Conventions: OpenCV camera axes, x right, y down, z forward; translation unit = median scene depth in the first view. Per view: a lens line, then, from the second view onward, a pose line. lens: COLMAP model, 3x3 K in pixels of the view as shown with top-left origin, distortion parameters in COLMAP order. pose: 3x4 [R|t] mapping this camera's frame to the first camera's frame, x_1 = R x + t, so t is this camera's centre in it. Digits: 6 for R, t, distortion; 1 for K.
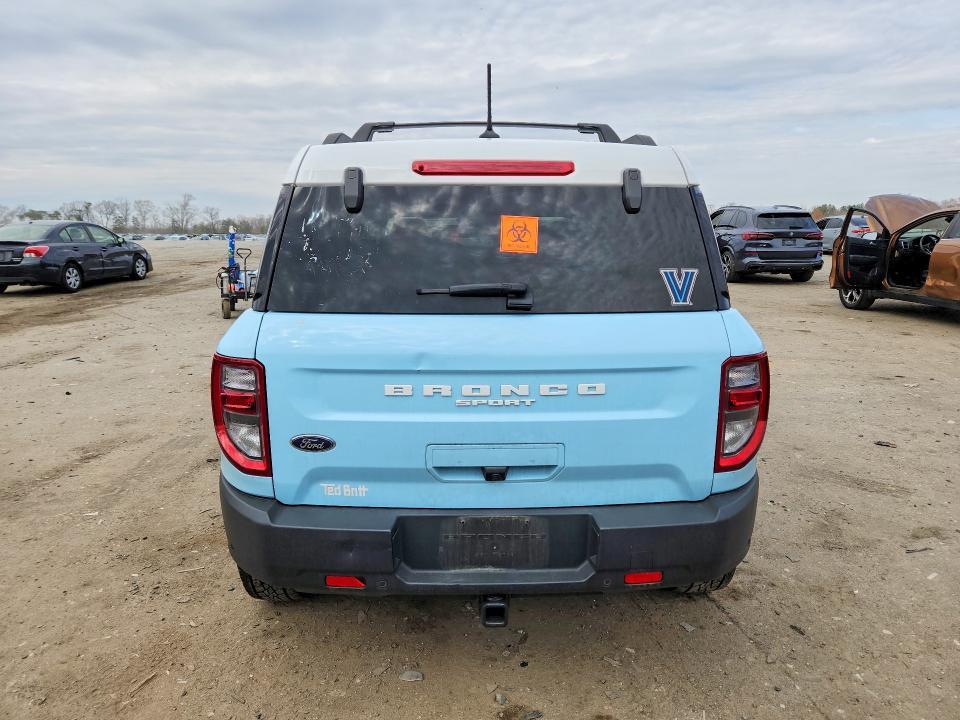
lens RADIAL K [[723.5, 0, 462.3], [0, 723.5, 360.2], [0, 0, 1]] dist [0.066349, -0.065658]
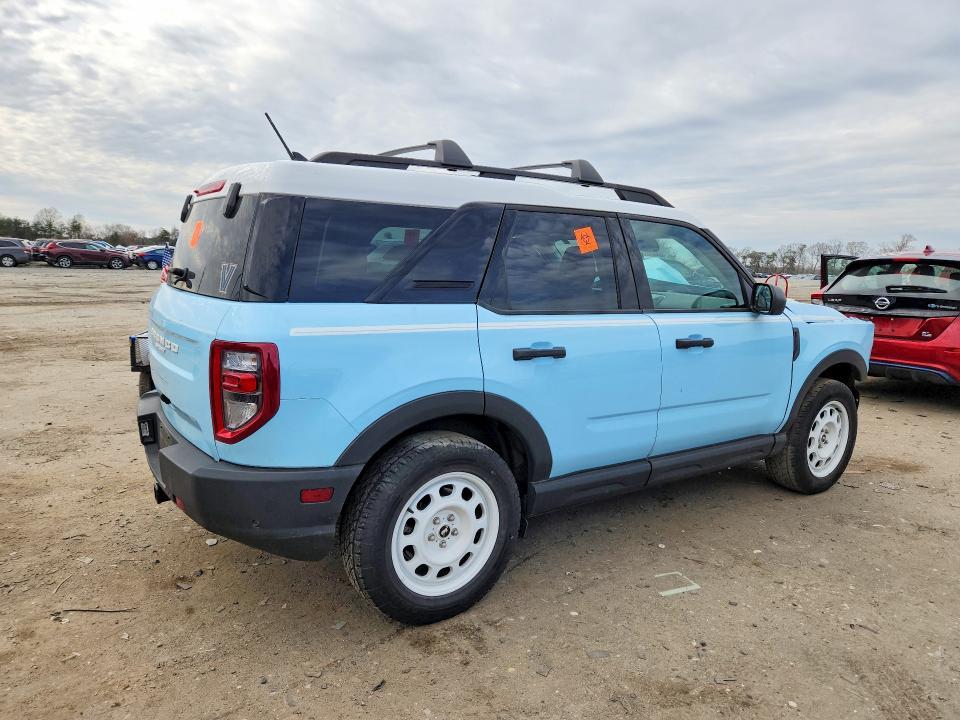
lens RADIAL K [[765.9, 0, 491.7], [0, 765.9, 361.0], [0, 0, 1]] dist [0.026148, -0.008032]
pose [[0.447659, 0.127936, -0.885005, 0.258747], [-0.194684, 0.979915, 0.043180, -0.014407], [0.872754, 0.152967, 0.463575, 0.130629]]
